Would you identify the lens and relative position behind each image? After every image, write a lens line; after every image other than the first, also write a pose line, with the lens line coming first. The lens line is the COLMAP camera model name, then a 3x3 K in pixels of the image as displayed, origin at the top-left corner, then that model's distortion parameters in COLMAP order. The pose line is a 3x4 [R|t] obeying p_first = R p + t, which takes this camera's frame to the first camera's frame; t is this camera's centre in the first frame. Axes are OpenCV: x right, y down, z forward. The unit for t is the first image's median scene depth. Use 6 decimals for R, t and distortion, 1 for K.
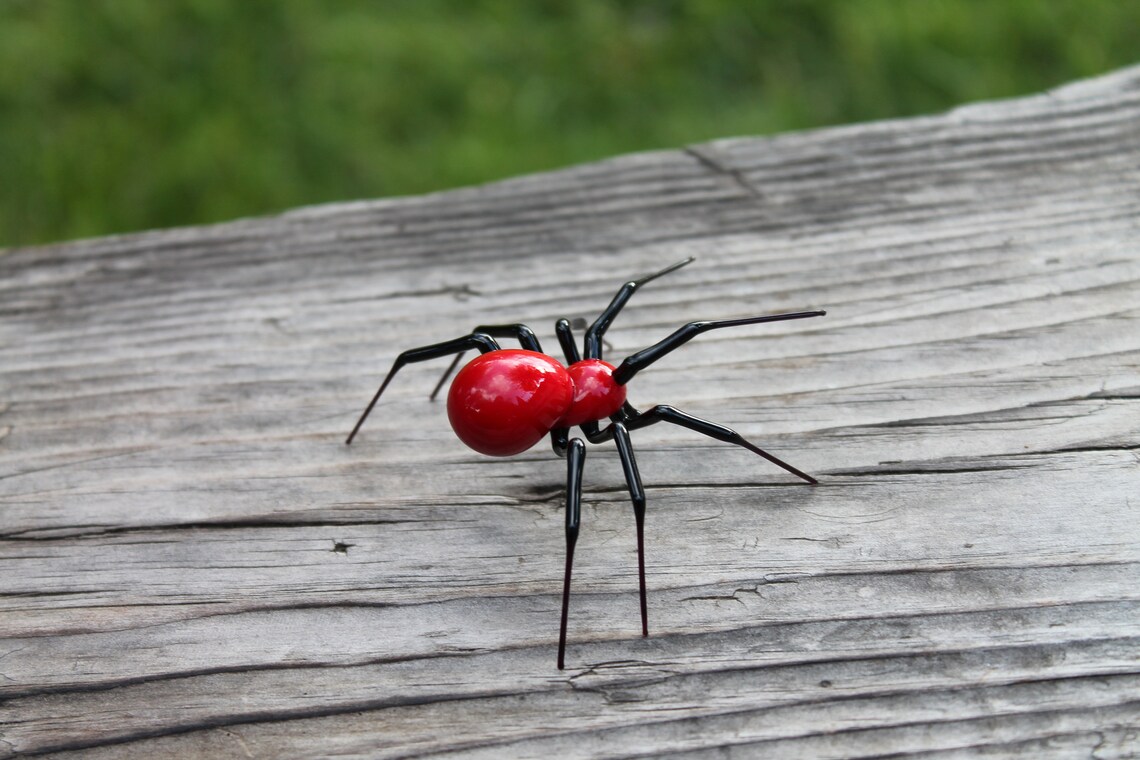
lens RADIAL K [[2620.2, 0, 567.5], [0, 2620.2, 388.0], [0, 0, 1]] dist [0.037758, 0.000000]
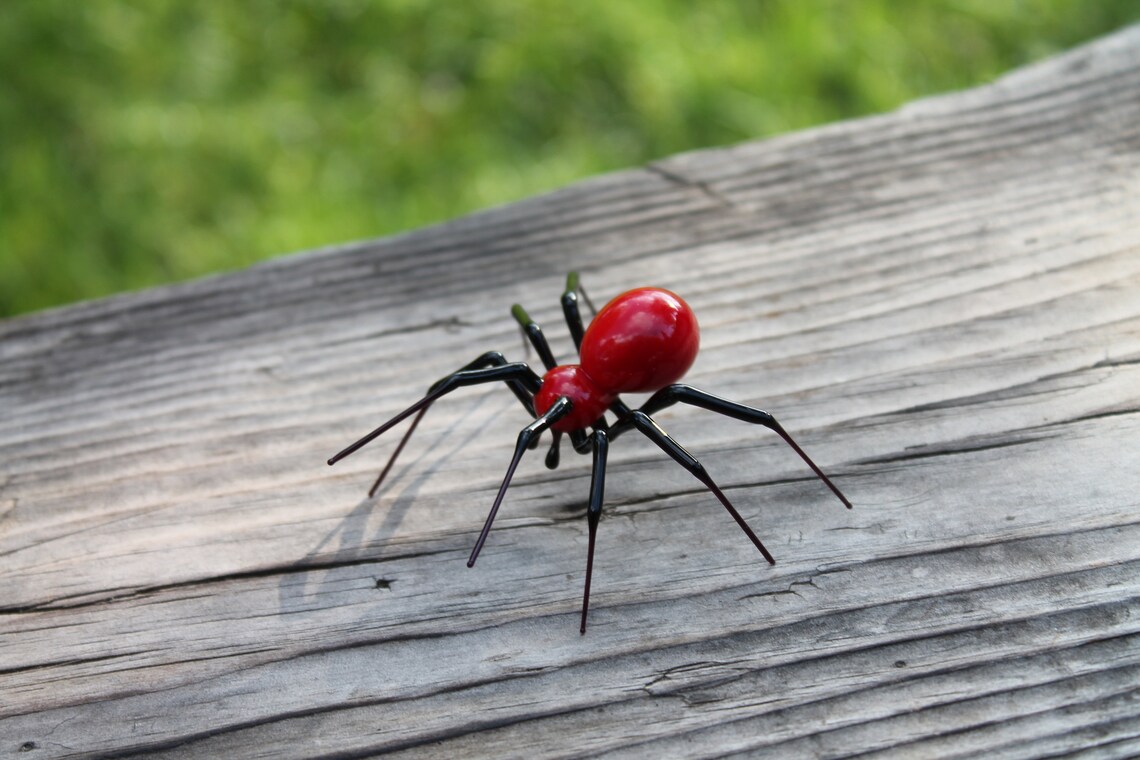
lens RADIAL K [[2620.2, 0, 578.1], [0, 2620.2, 382.6], [0, 0, 1]] dist [0.037758, 0.000000]
pose [[0.990645, -0.090800, 0.101867, -0.108648], [0.094153, 0.995147, -0.028598, 0.020831], [-0.098776, 0.037922, 0.994387, 0.006582]]
